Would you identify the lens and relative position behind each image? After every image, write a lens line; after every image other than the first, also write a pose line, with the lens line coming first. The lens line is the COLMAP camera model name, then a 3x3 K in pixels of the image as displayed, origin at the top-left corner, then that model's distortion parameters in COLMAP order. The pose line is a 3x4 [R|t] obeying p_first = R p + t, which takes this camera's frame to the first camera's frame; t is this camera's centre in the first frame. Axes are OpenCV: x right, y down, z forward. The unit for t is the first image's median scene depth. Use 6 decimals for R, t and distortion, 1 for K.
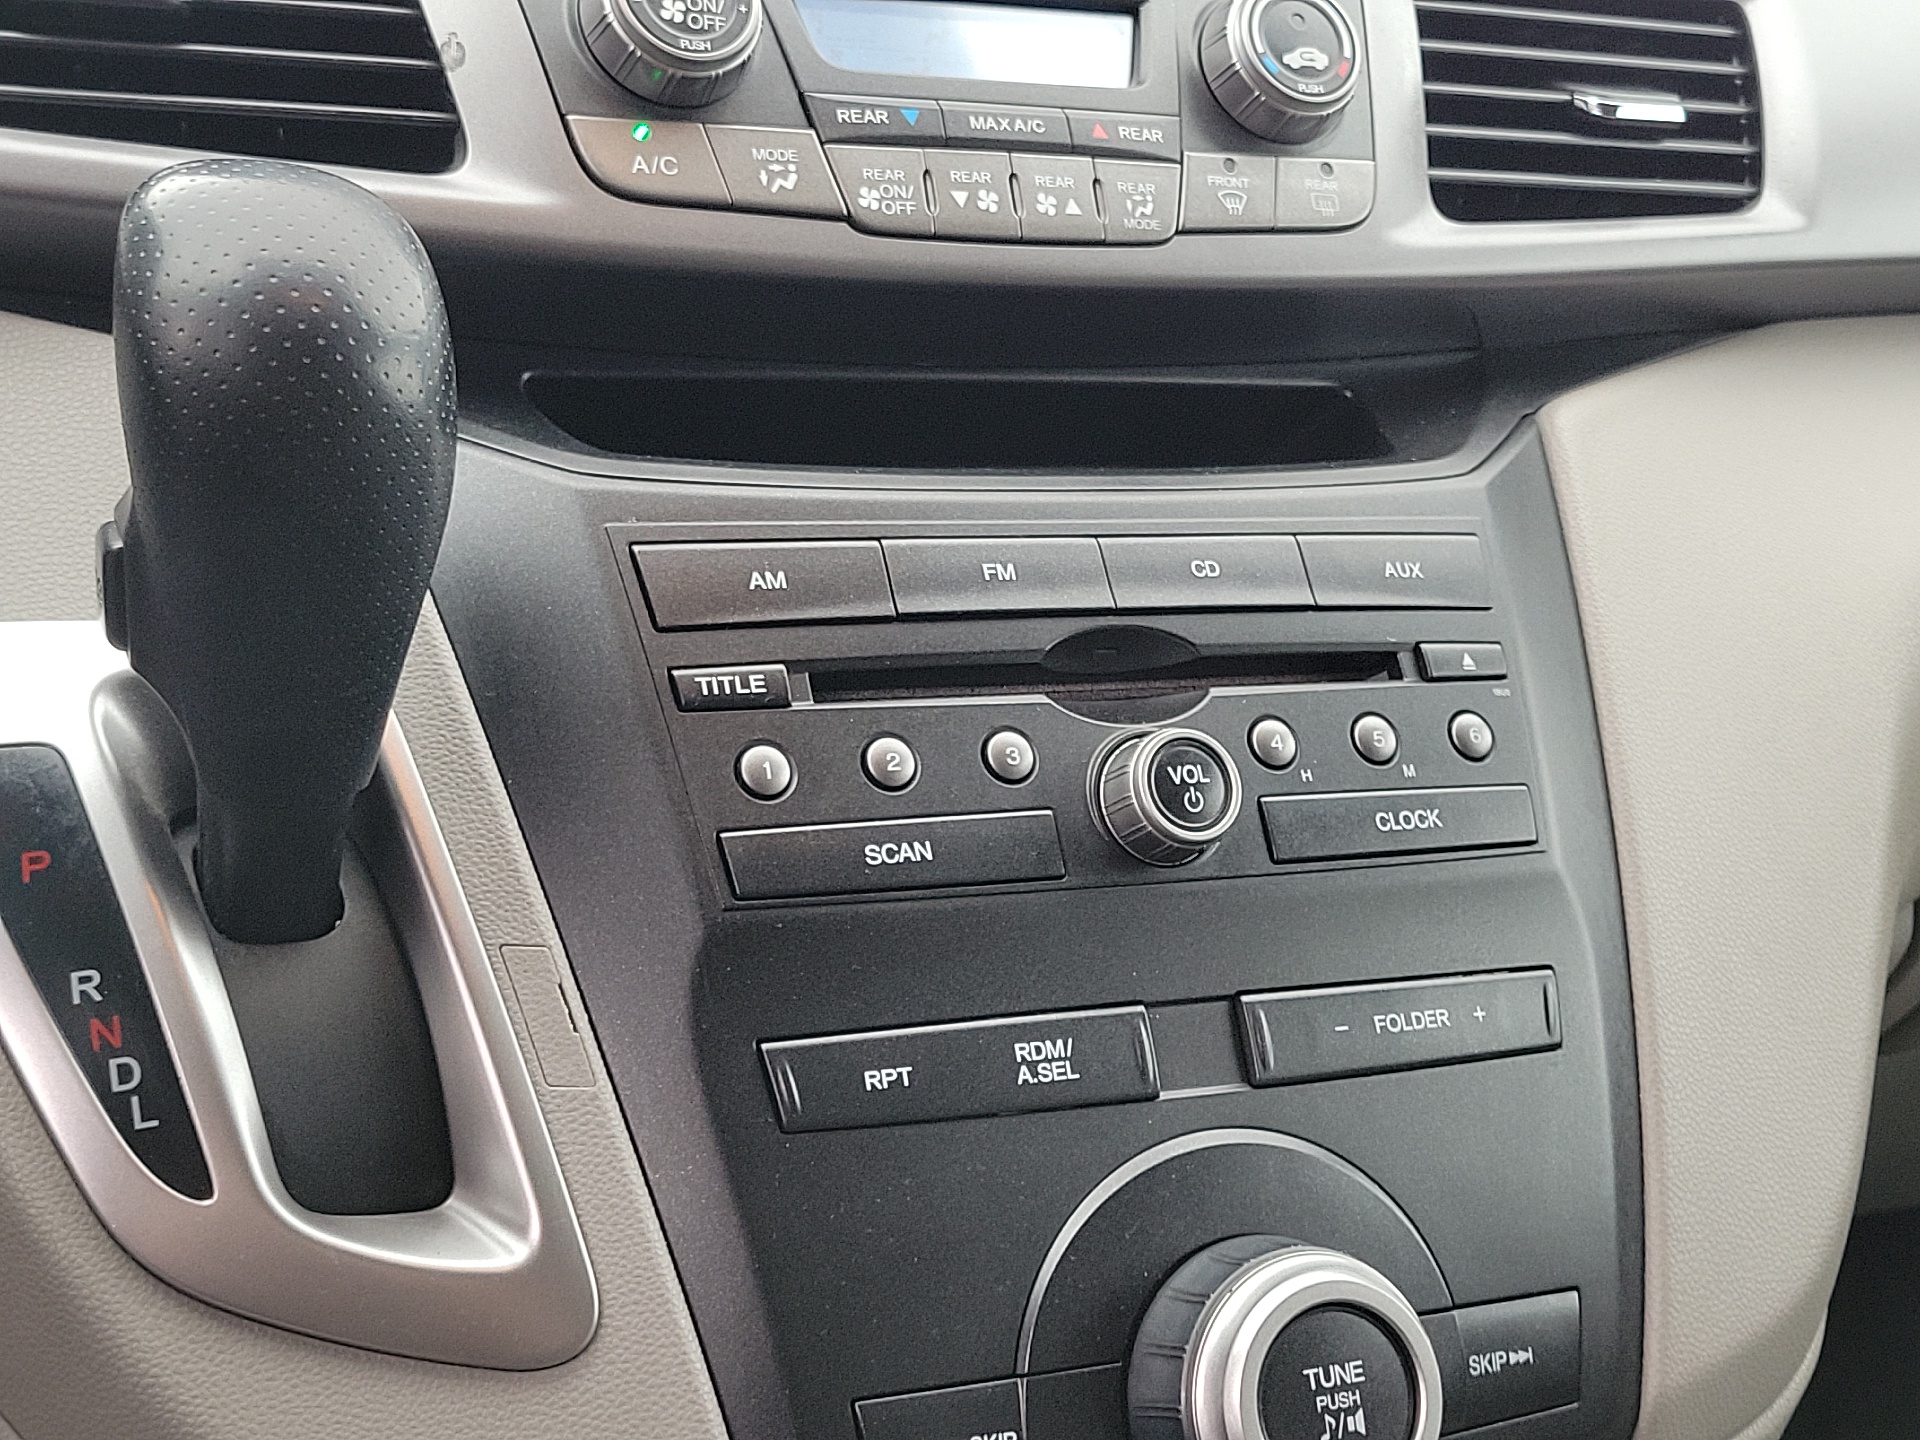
lens RADIAL K [[2700.6, 0, 920.7], [0, 2700.6, 703.3], [0, 0, 1]] dist [0.008156, 0.000000]
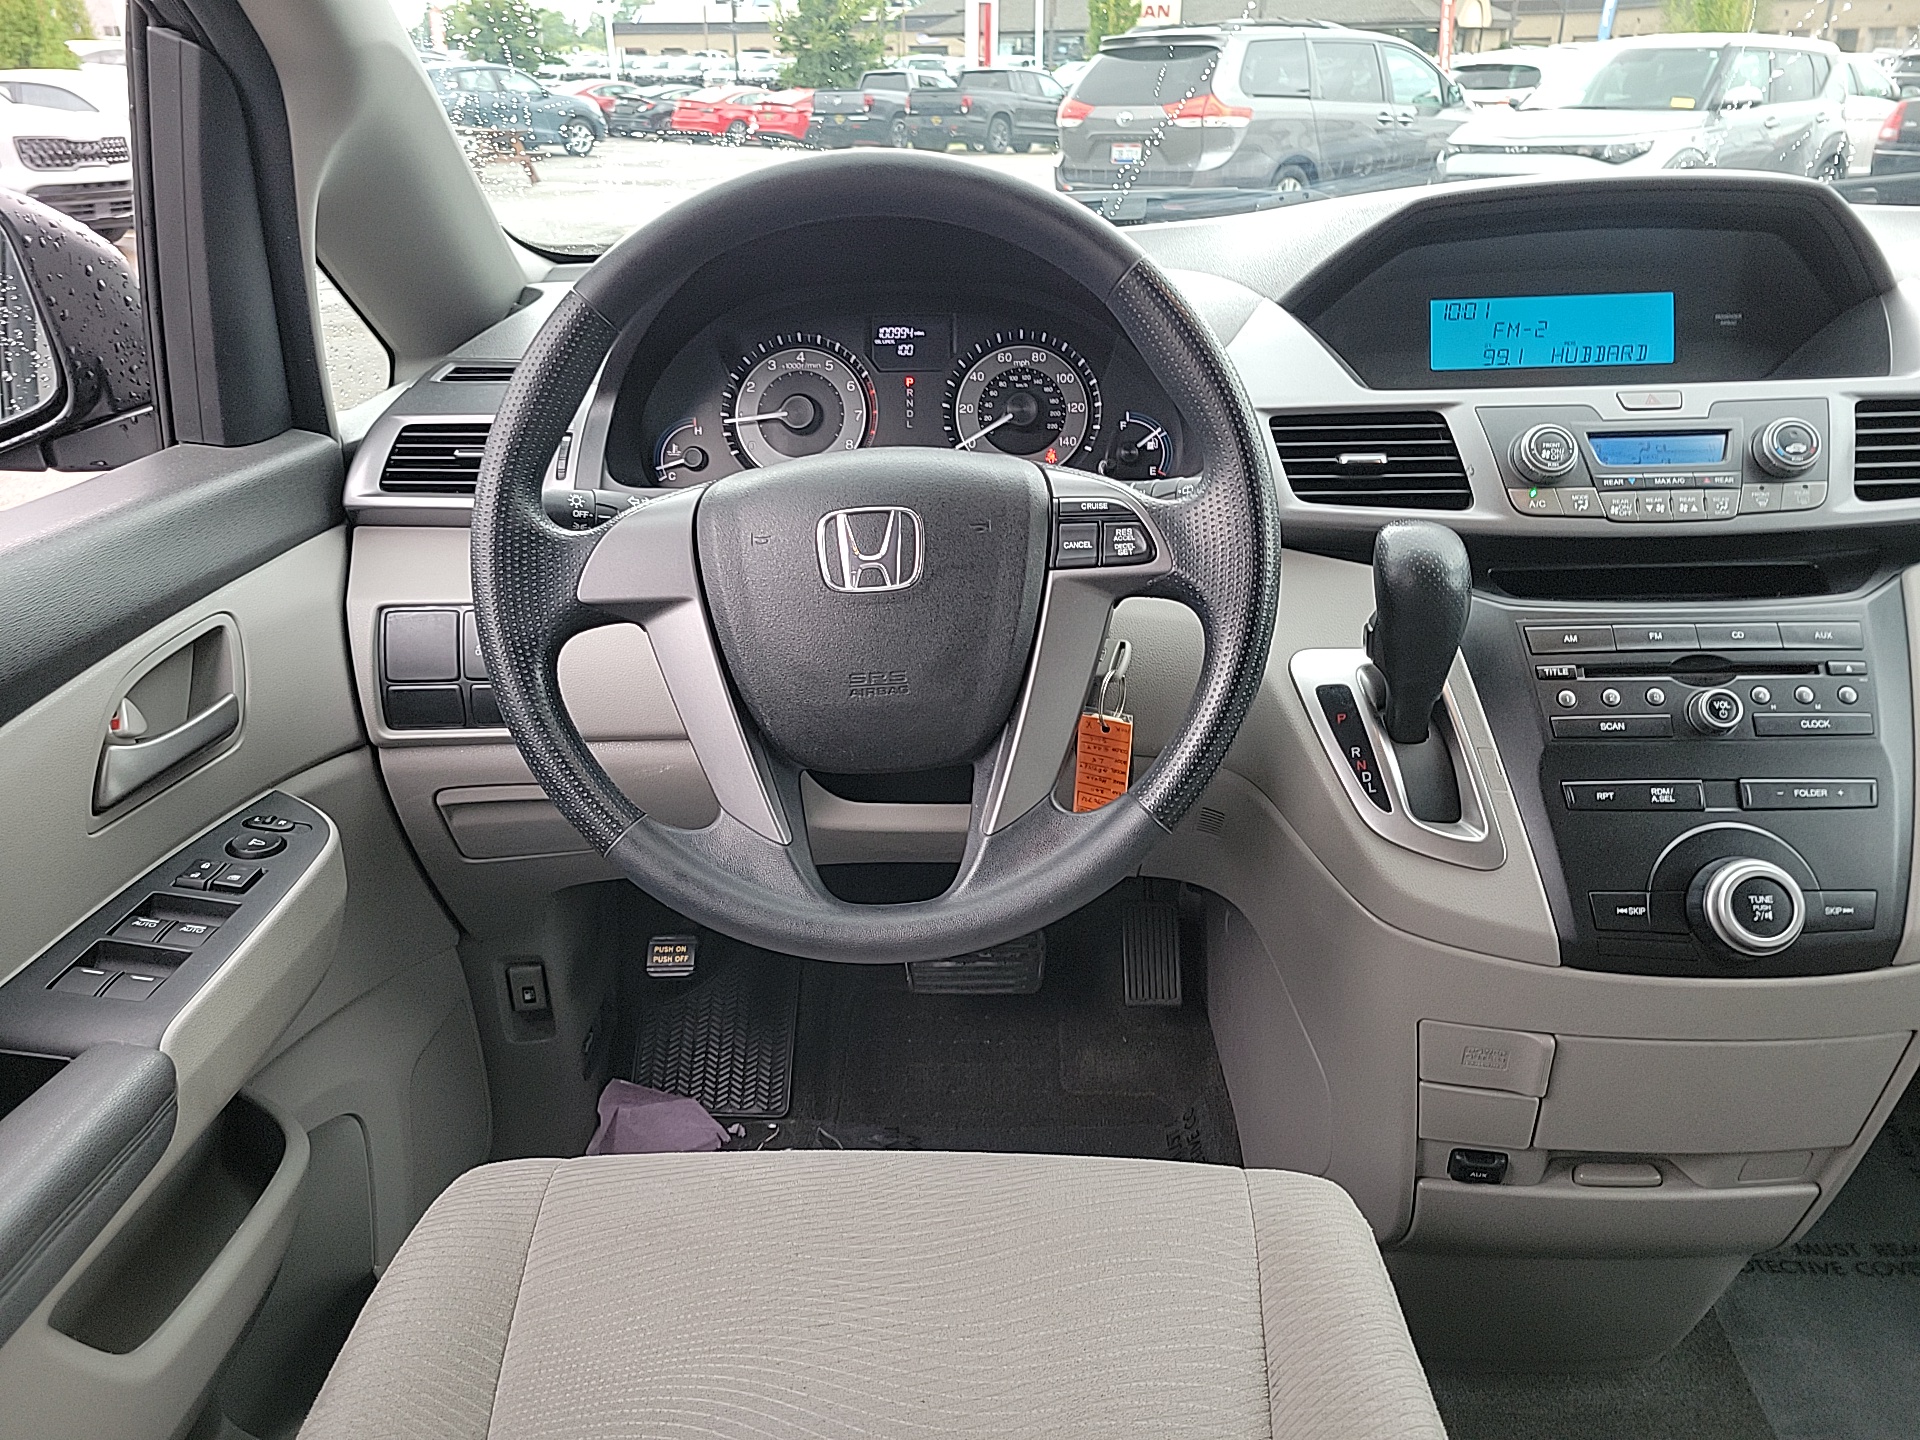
lens RADIAL K [[1440.5, 0, 952.7], [0, 1440.5, 720.6], [0, 0, 1]] dist [0.047098, -0.034319]
pose [[0.887822, 0.036979, -0.458699, 0.079870], [-0.022437, 0.999059, 0.037115, 0.003037], [0.459640, -0.022660, 0.887816, -0.803688]]
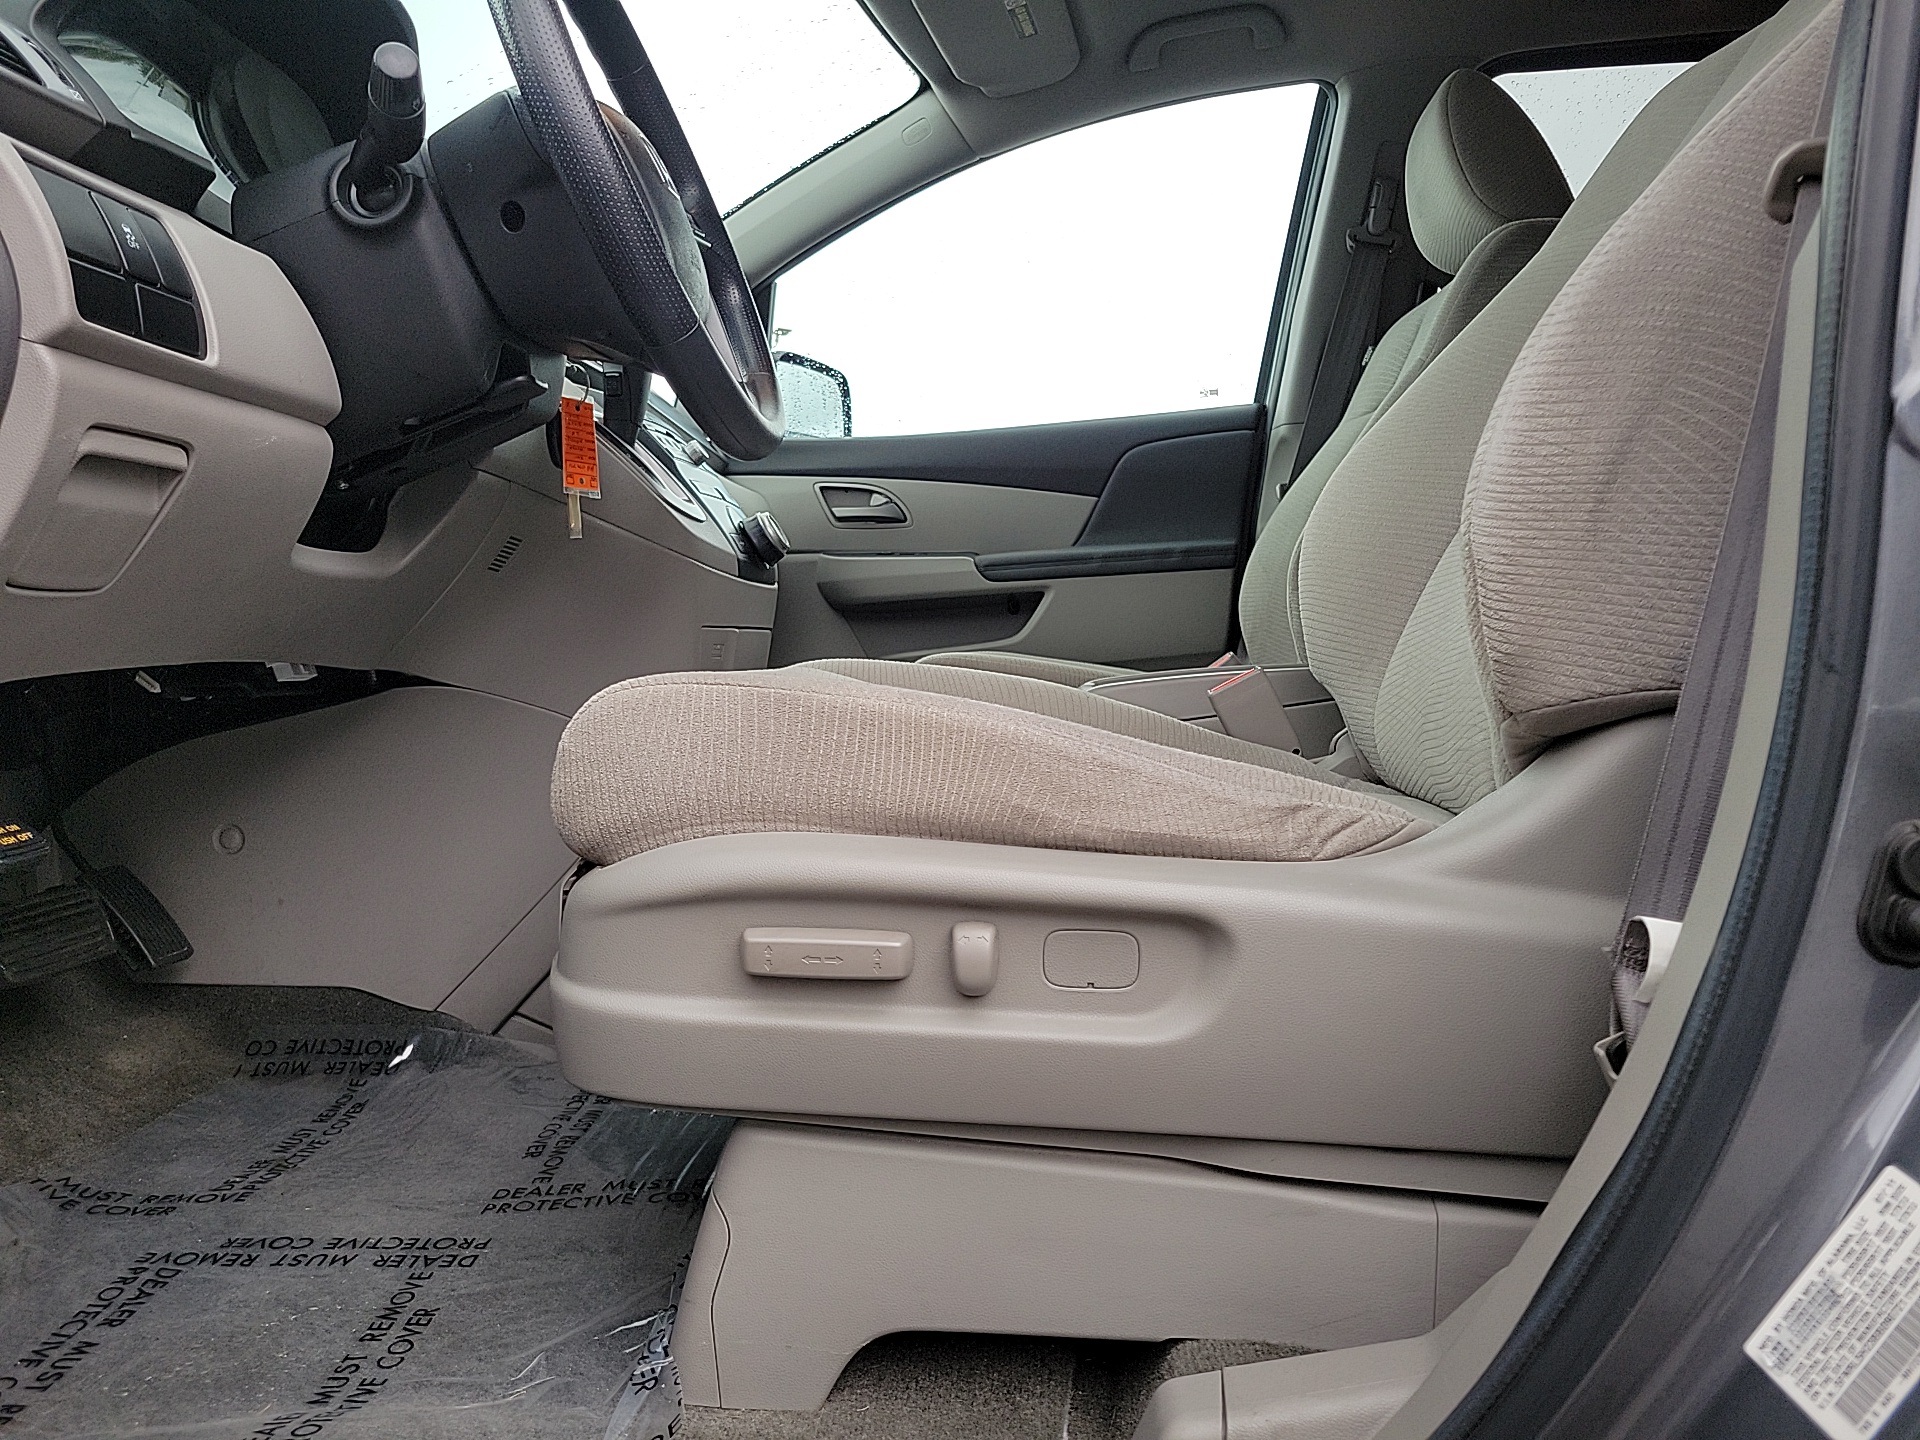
lens RADIAL K [[1440.5, 0, 921.4], [0, 1440.5, 747.5], [0, 0, 1]] dist [0.047098, -0.034319]
pose [[0.483197, -0.173998, 0.858047, -2.190246], [0.354245, 0.935101, -0.009865, 0.737886], [-0.800644, 0.308725, 0.513476, -0.666323]]
